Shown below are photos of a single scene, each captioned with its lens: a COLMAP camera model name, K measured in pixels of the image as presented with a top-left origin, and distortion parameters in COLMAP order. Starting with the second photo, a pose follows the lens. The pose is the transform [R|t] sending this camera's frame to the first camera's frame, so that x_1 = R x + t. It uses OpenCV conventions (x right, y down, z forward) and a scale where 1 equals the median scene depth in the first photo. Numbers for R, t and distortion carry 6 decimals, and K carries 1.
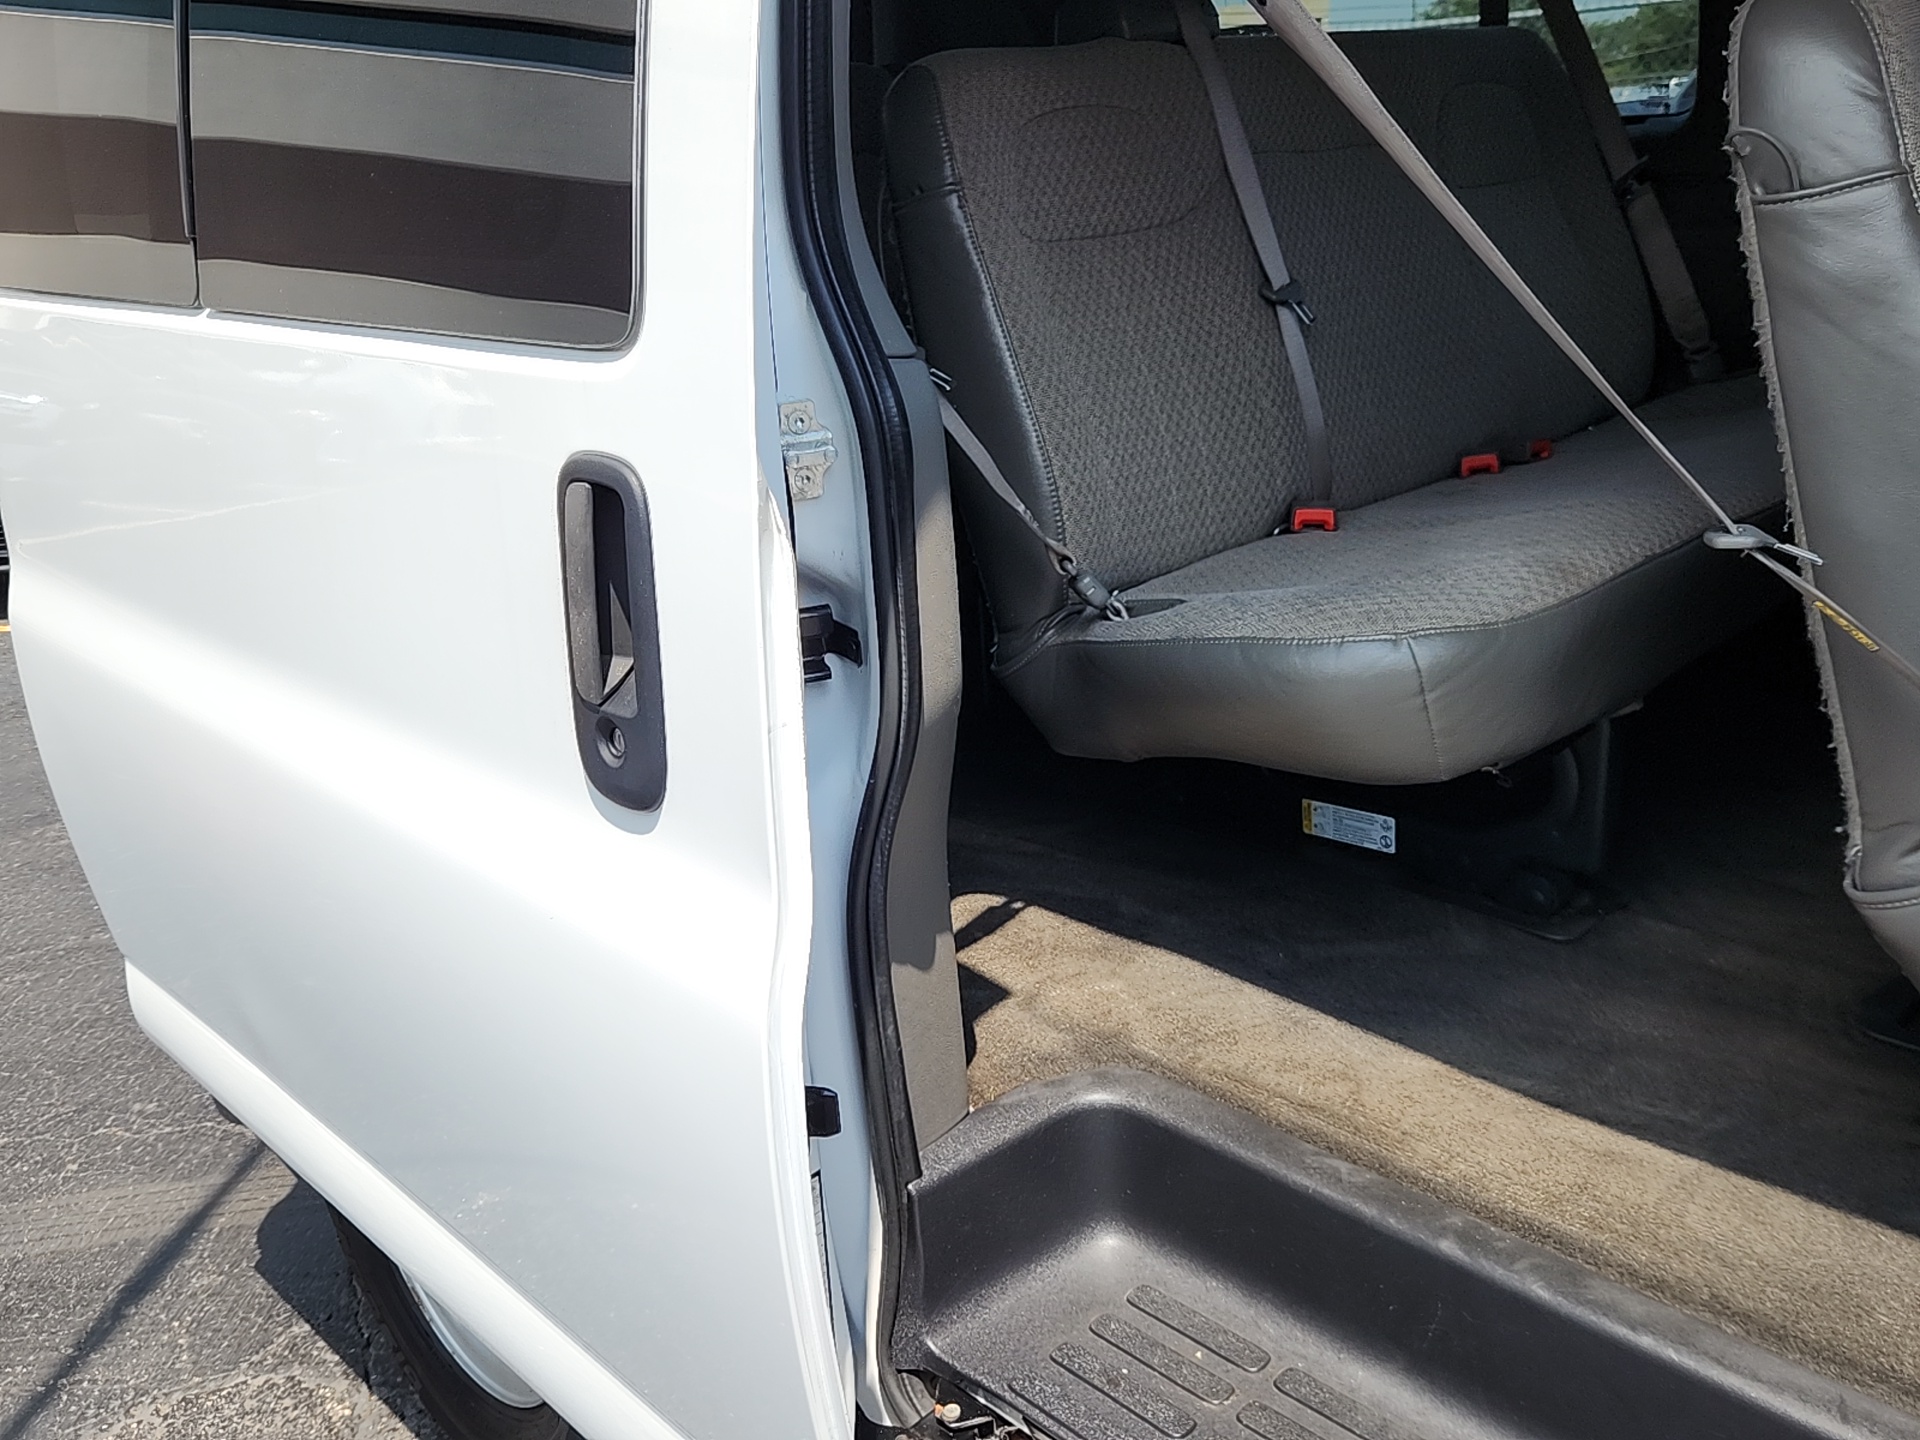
lens RADIAL K [[1480.4, 0, 960.0], [0, 1480.4, 720.0], [0, 0, 1]] dist [0.034553, -0.067324]
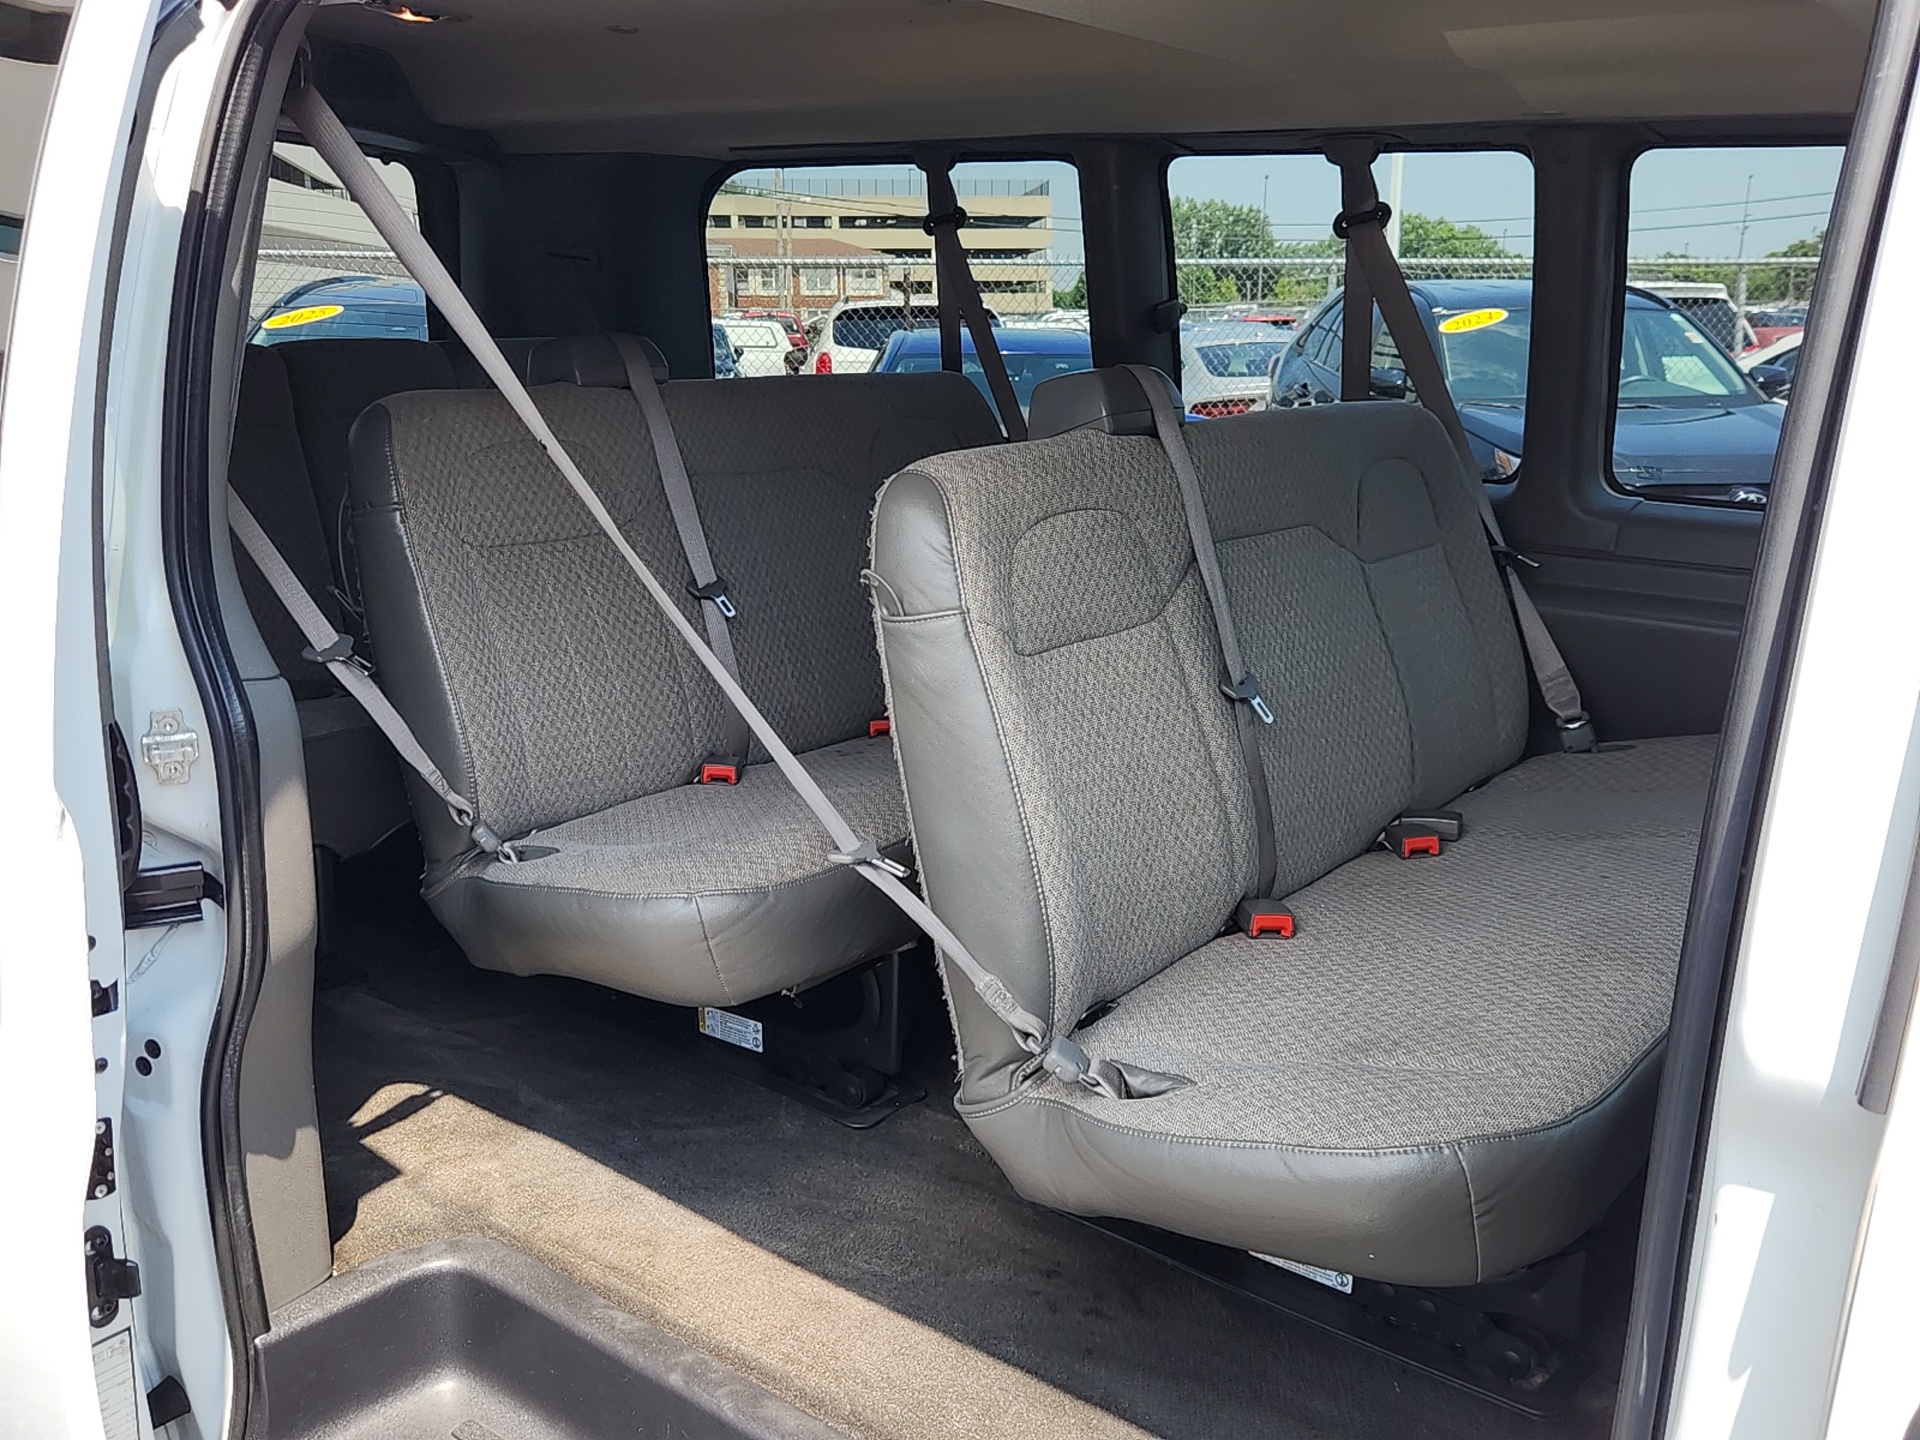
lens RADIAL K [[1480.4, 0, 960.0], [0, 1480.4, 720.0], [0, 0, 1]] dist [0.034553, -0.067324]
pose [[0.981723, 0.053423, 0.182661, 0.247172], [-0.035860, 0.994526, -0.098140, -0.078870], [-0.186904, 0.089796, 0.978265, -0.293359]]
